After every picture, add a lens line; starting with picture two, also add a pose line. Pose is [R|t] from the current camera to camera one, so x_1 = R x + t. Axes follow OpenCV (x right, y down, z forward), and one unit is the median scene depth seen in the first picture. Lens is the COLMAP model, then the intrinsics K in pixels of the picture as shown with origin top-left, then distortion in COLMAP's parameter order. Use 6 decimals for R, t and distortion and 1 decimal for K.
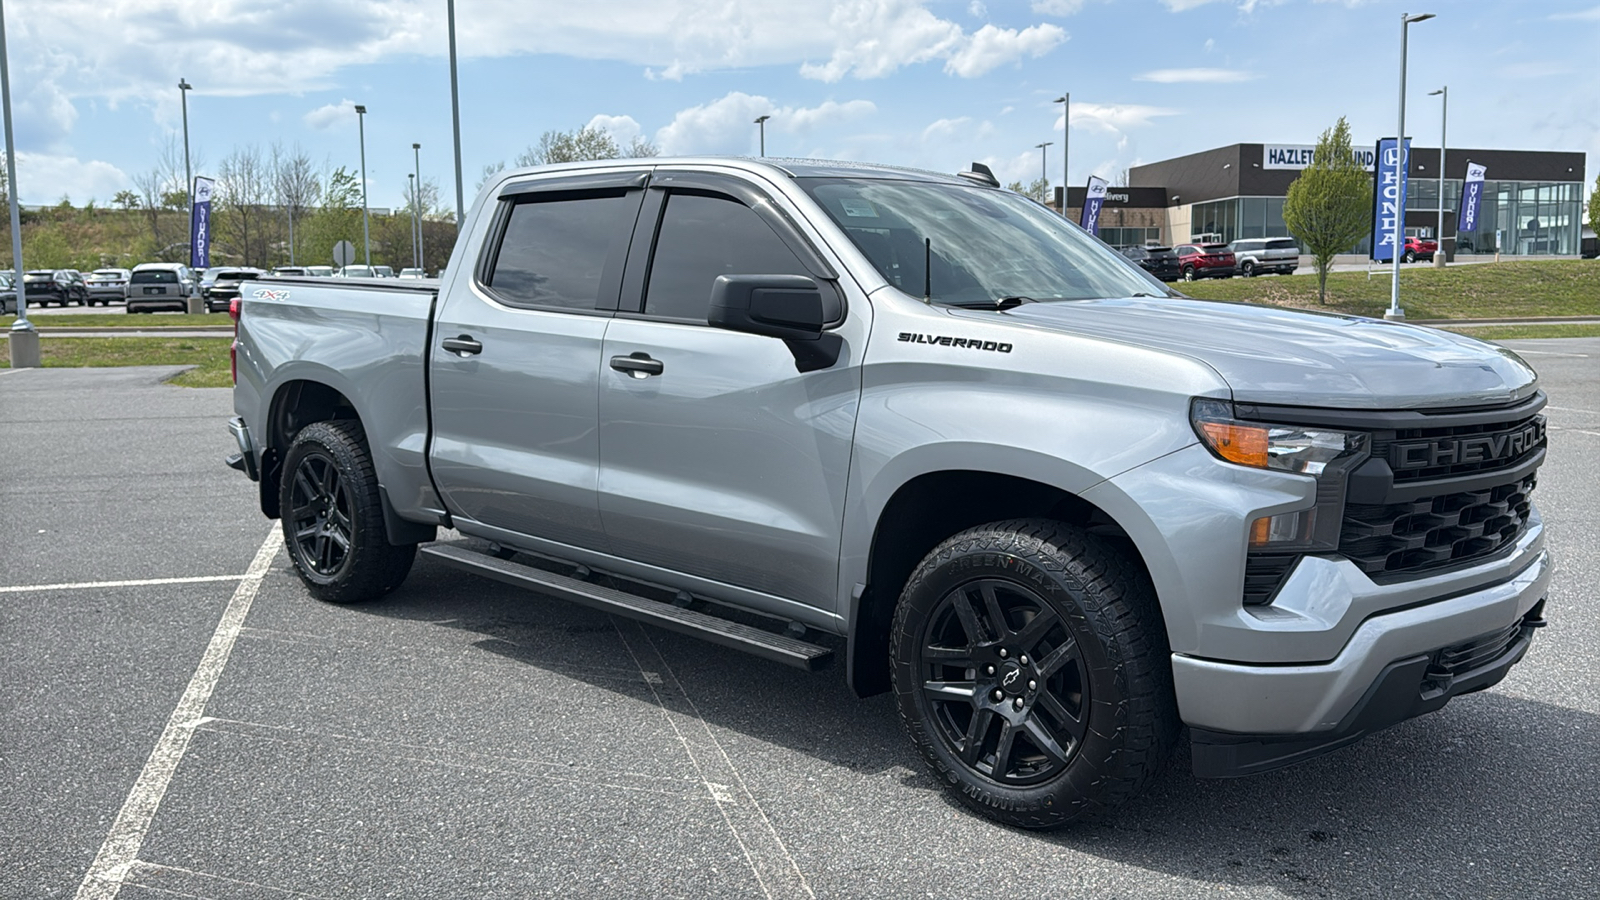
lens RADIAL K [[1362.4, 0, 825.3], [0, 1362.4, 452.6], [0, 0, 1]] dist [0.137122, -0.228369]
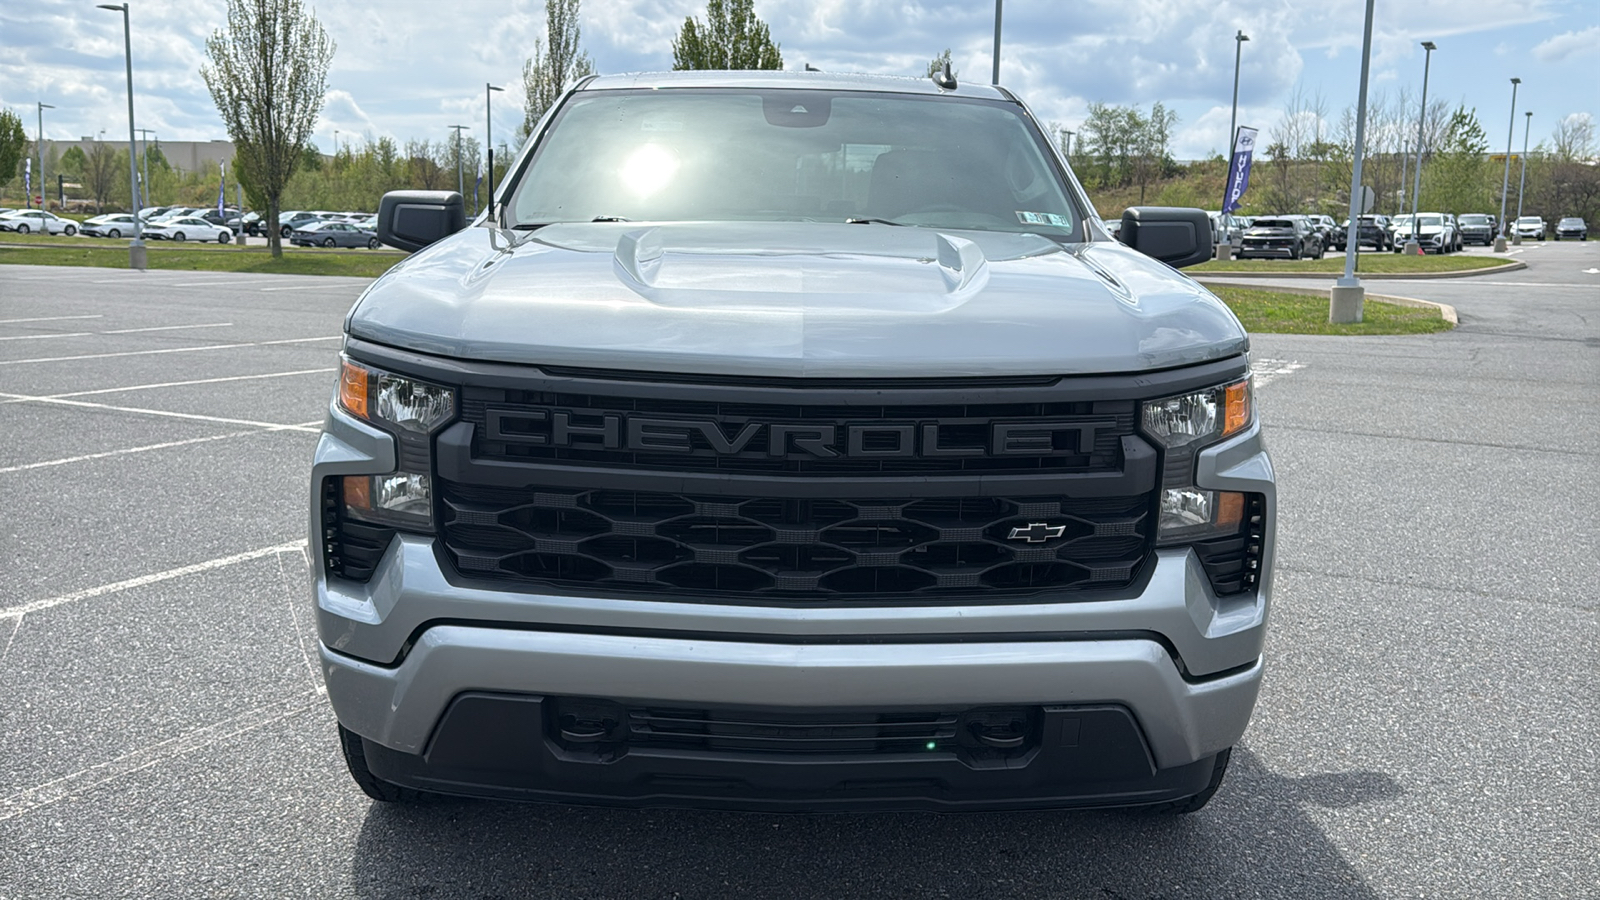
lens RADIAL K [[1370.9, 0, 798.3], [0, 1370.9, 426.4], [0, 0, 1]] dist [0.130807, -0.237180]
pose [[0.693959, 0.112631, -0.711151, 0.730788], [-0.101088, 0.993147, 0.058649, -0.039105], [0.712883, 0.031188, 0.700589, 0.403751]]
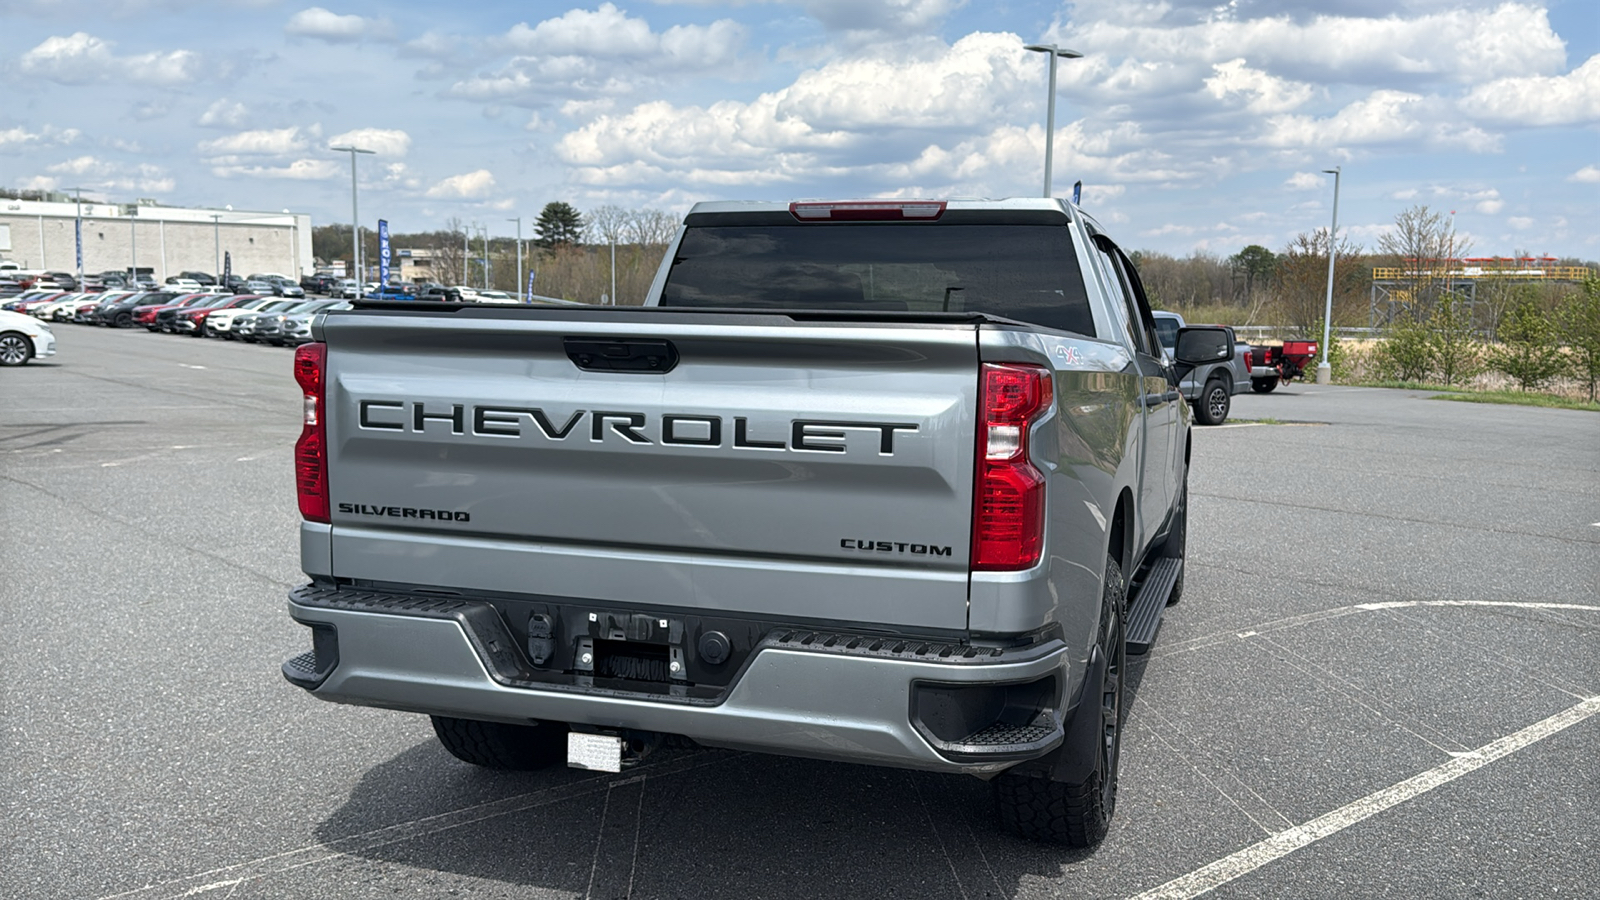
lens RADIAL K [[1364.4, 0, 822.6], [0, 1364.4, 485.3], [0, 0, 1]] dist [0.132810, -0.219422]
pose [[-0.431790, -0.119509, 0.894022, -1.096020], [0.079850, 0.982227, 0.169865, -0.215063], [-0.898433, 0.144734, -0.414573, 1.740956]]
